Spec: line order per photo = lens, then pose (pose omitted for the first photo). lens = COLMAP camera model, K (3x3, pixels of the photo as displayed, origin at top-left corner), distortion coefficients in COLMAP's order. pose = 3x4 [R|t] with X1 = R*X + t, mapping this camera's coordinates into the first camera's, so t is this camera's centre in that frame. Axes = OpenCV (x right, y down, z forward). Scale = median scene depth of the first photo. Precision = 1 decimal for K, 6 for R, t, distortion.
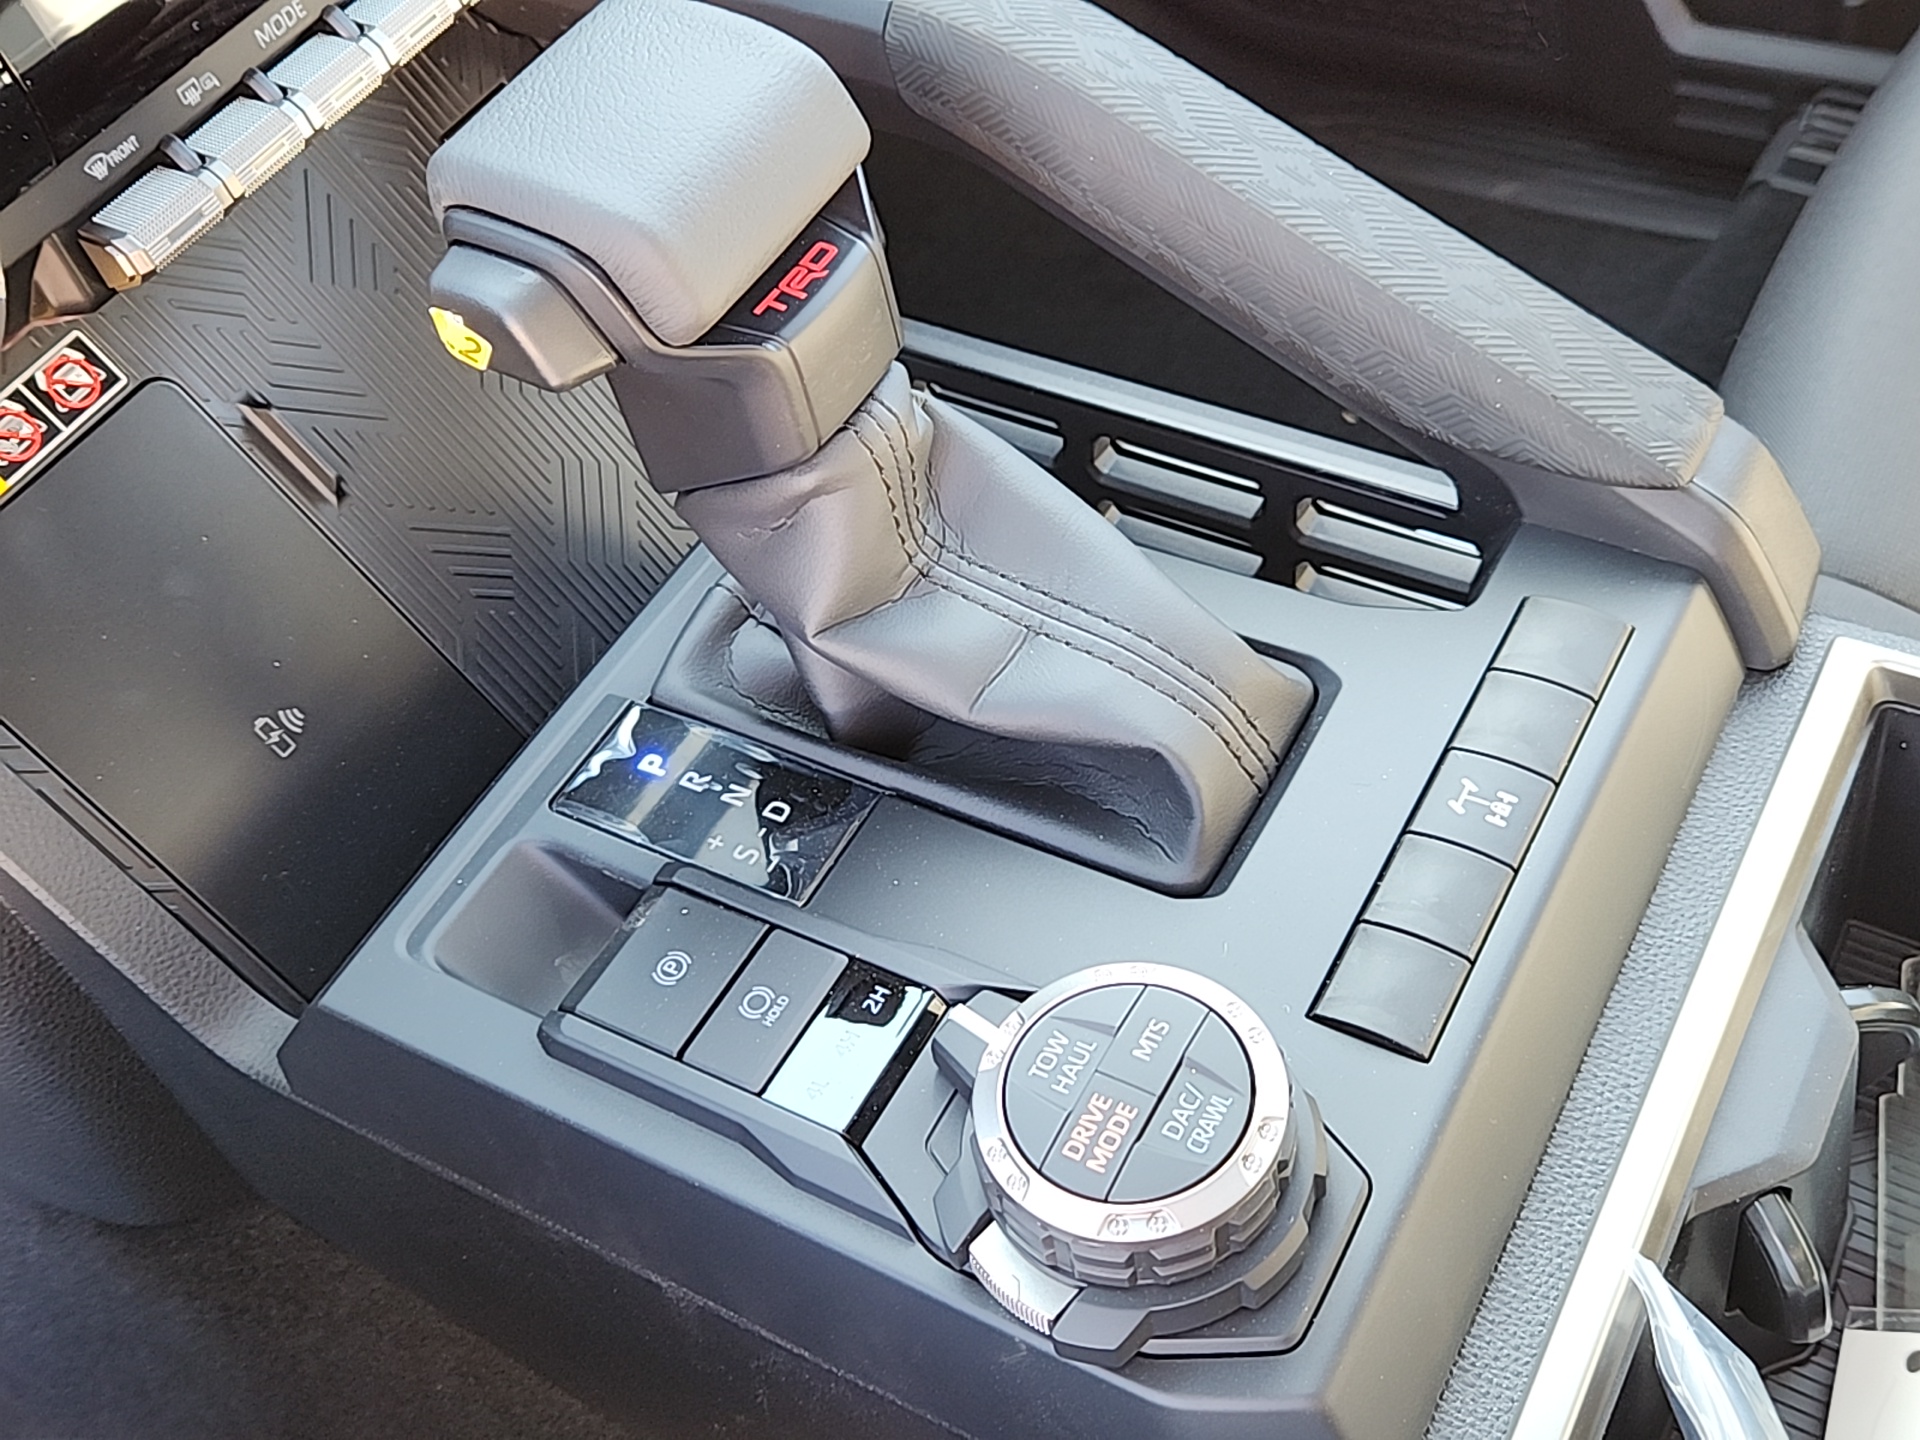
lens RADIAL K [[2104.3, 0, 968.7], [0, 2104.3, 717.8], [0, 0, 1]] dist [0.045522, 0.000000]
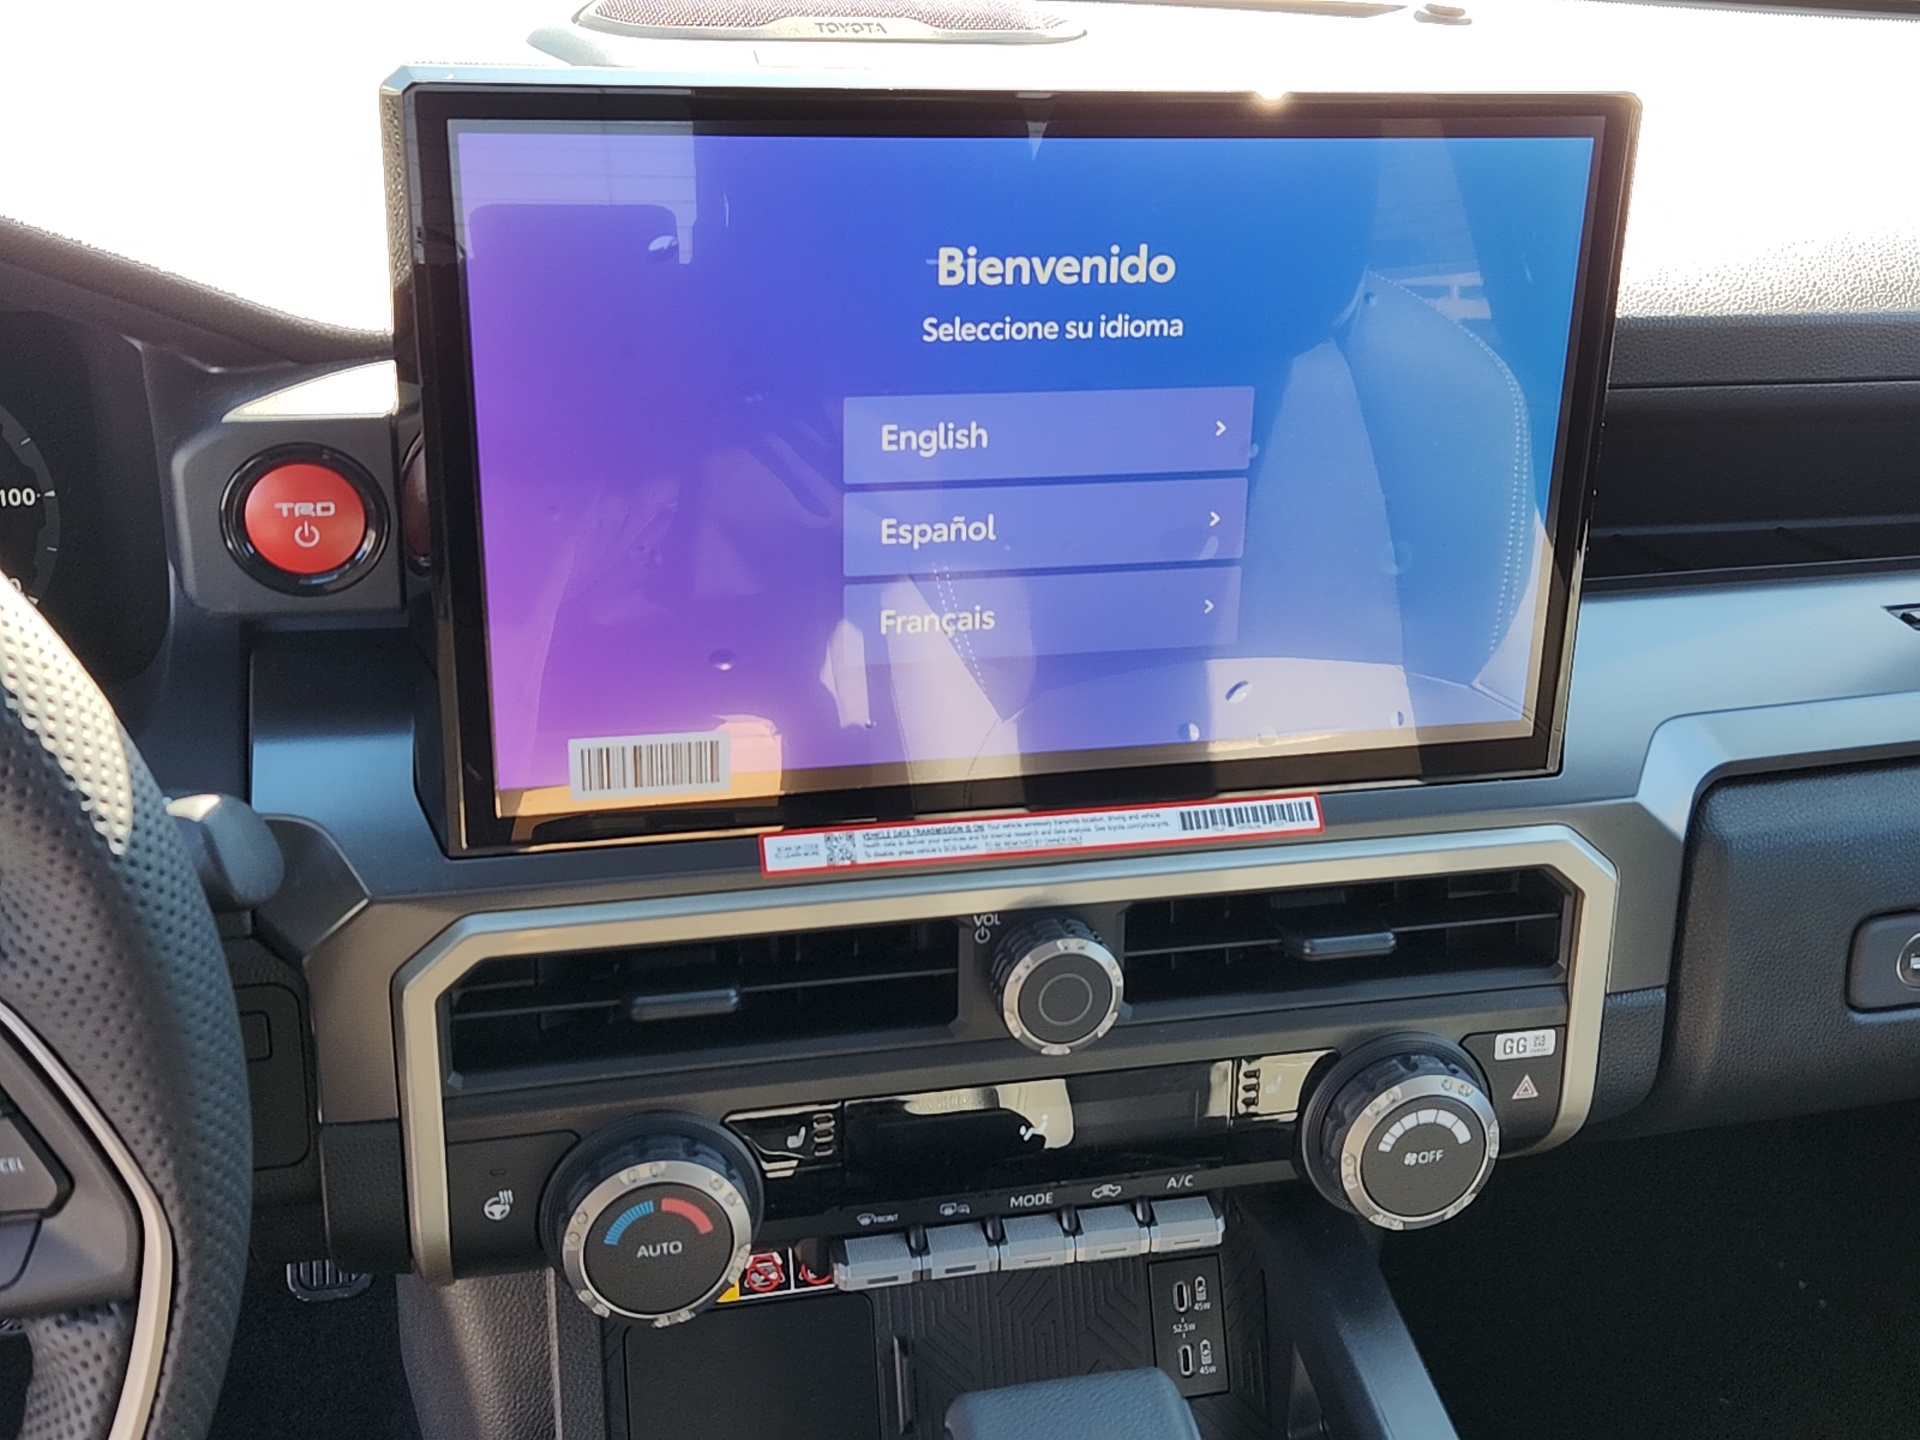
lens RADIAL K [[2009.3, 0, 975.3], [0, 2009.3, 729.9], [0, 0, 1]] dist [0.078728, 0.000000]
pose [[0.664692, 0.528738, -0.527845, 0.235915], [-0.657153, 0.749878, -0.076377, -0.442562], [0.355436, 0.397642, 0.845900, -0.375907]]
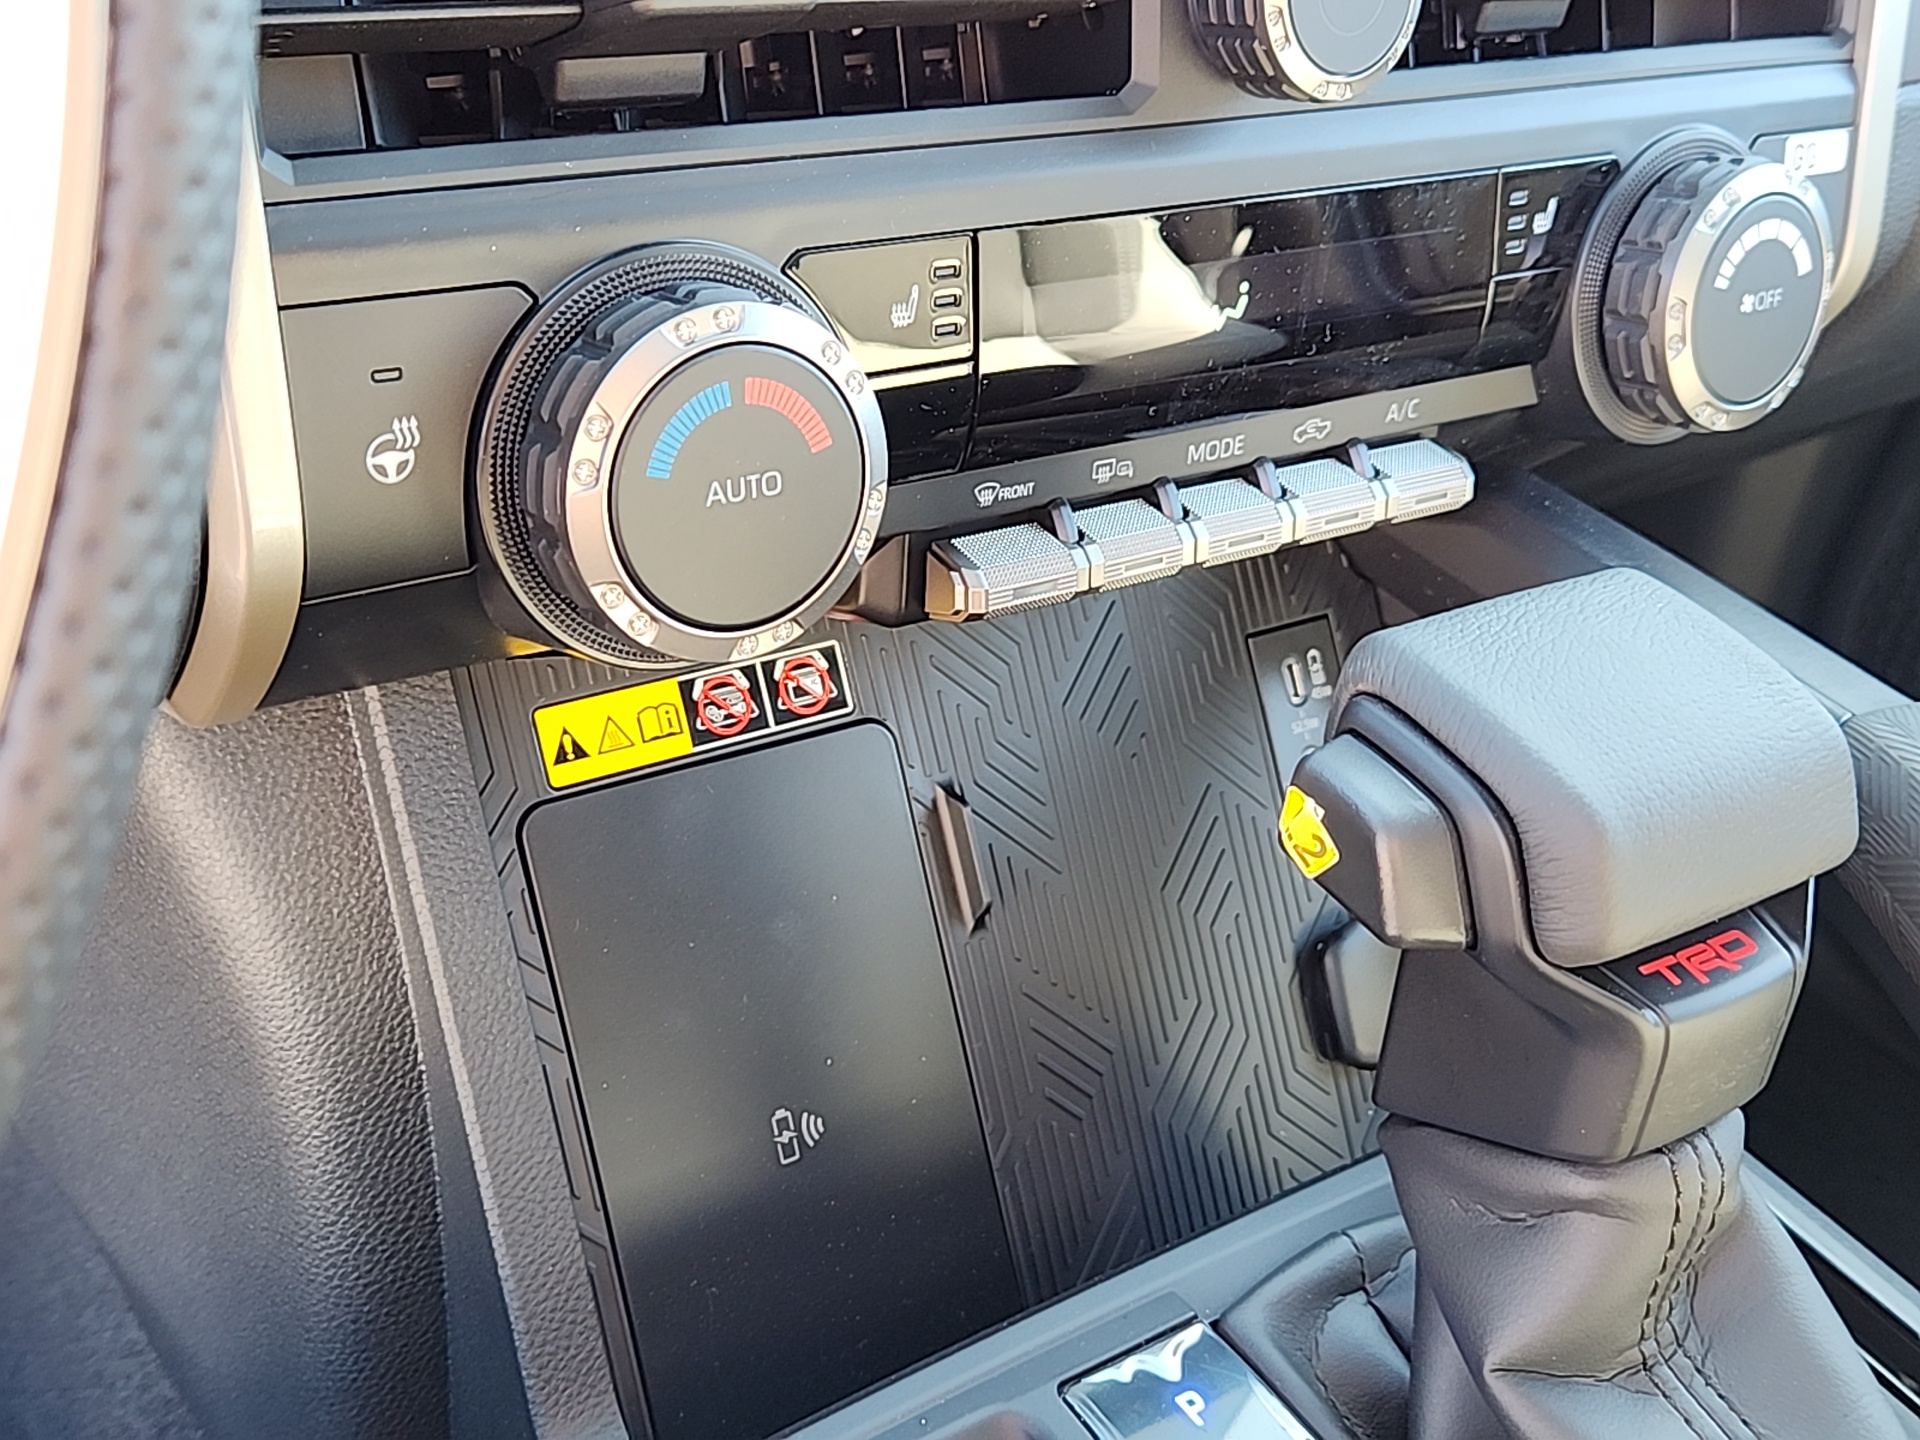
lens RADIAL K [[2104.3, 0, 959.6], [0, 2104.3, 715.7], [0, 0, 1]] dist [0.045522, 0.000000]
pose [[0.868971, 0.433886, -0.237976, -0.154705], [-0.484183, 0.844822, -0.227691, 0.027896], [0.102255, 0.313081, 0.944206, 0.170906]]
